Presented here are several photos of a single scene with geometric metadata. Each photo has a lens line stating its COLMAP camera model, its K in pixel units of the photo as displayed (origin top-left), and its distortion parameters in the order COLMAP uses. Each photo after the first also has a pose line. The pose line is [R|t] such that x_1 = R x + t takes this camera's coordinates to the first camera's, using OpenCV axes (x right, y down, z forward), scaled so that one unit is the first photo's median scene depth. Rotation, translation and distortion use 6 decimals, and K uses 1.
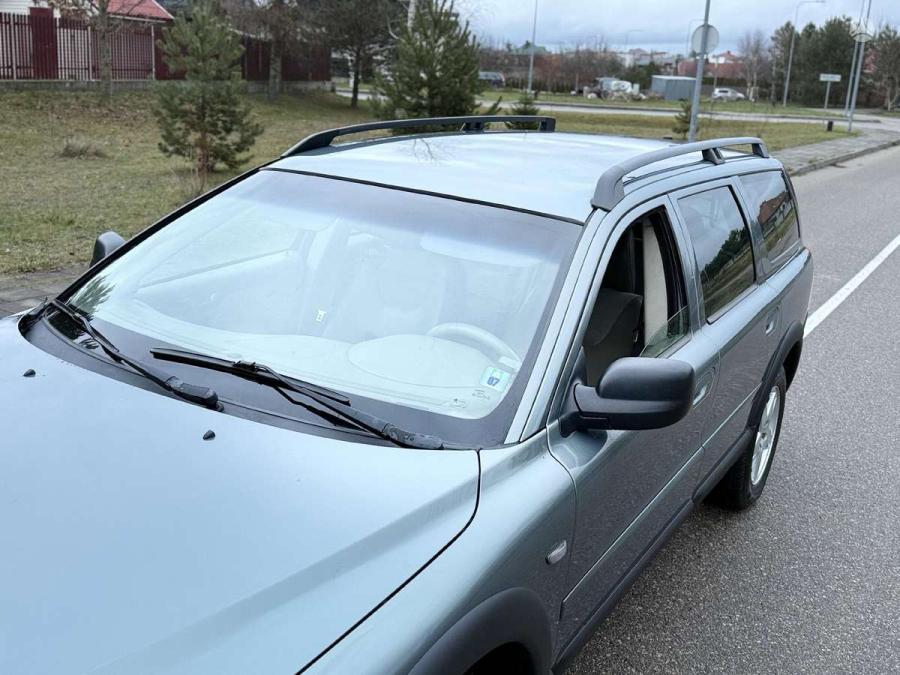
lens RADIAL K [[940.8, 0, 450.0], [0, 940.8, 337.5], [0, 0, 1]] dist [0.167784, -0.311618]
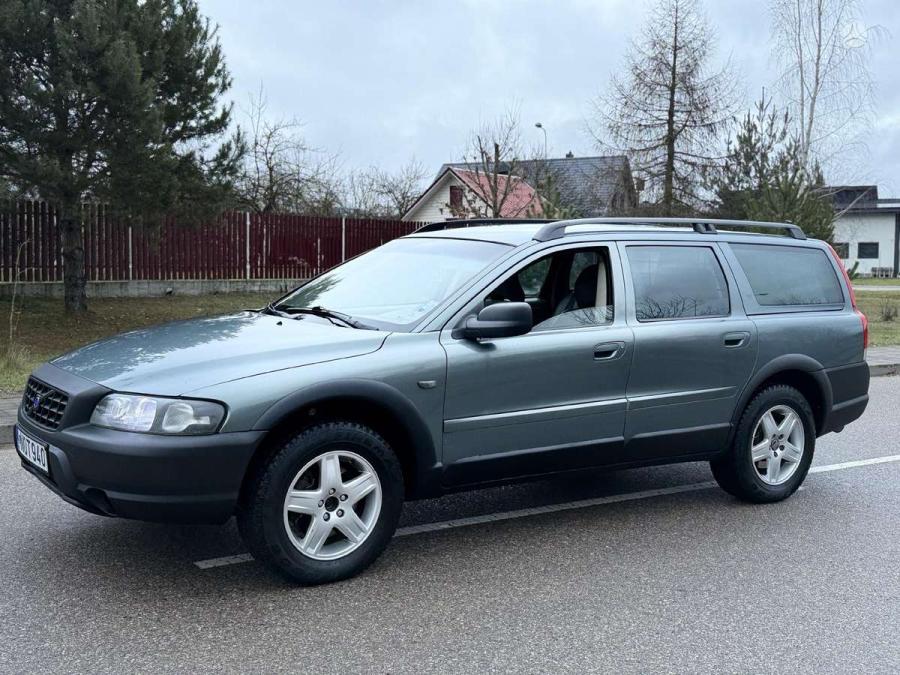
lens RADIAL K [[1039.2, 0, 450.0], [0, 1039.2, 337.5], [0, 0, 1]] dist [0.186055, -0.438960]
pose [[0.909640, -0.014346, -0.415150, 0.119670], [-0.074899, 0.977359, -0.197887, 0.063195], [0.408590, 0.211100, 0.887970, -0.104905]]
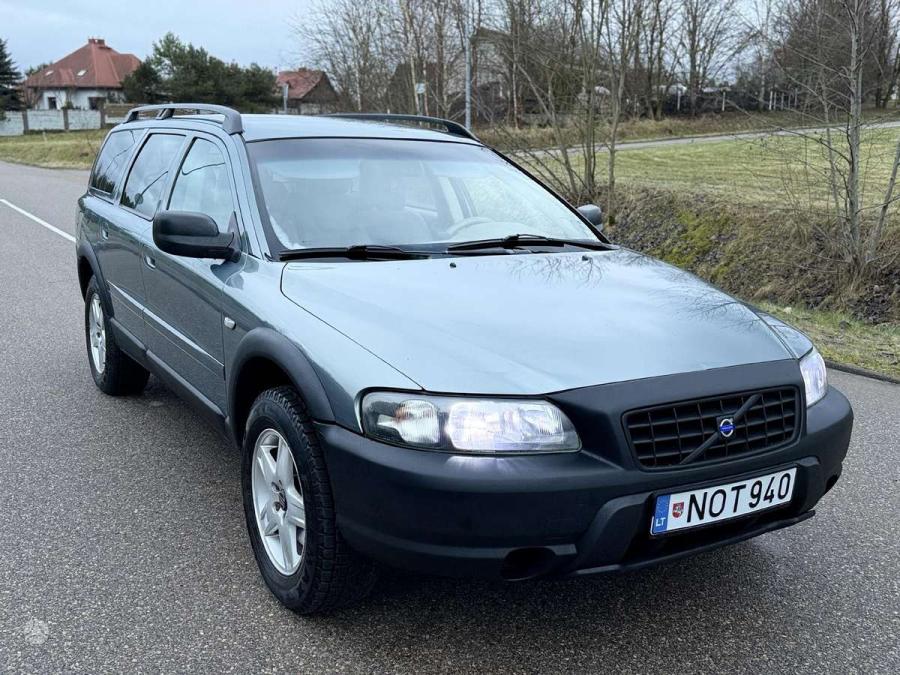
lens RADIAL K [[940.8, 0, 450.0], [0, 940.8, 337.5], [0, 0, 1]] dist [0.167784, -0.311618]
pose [[0.460563, -0.243412, 0.853599, -0.203811], [0.260919, 0.956305, 0.131920, -0.005134], [-0.848412, 0.161963, 0.503950, 0.038243]]
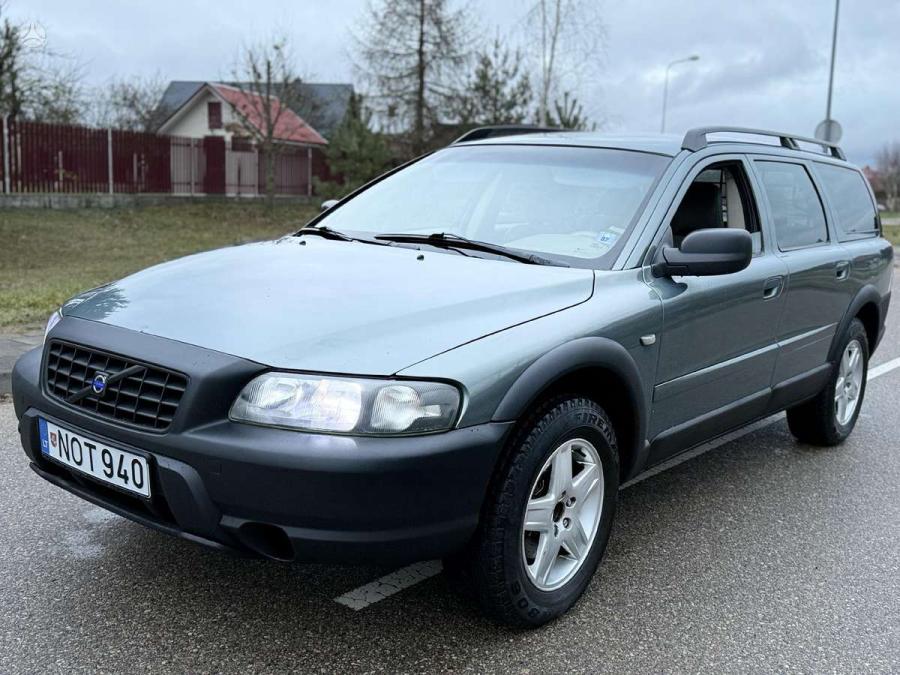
lens RADIAL K [[940.8, 0, 450.0], [0, 940.8, 337.5], [0, 0, 1]] dist [0.167784, -0.311618]
pose [[0.990643, -0.003746, -0.136426, 0.000956], [-0.013447, 0.992080, -0.124886, 0.046644], [0.135813, 0.125552, 0.982747, -0.055007]]
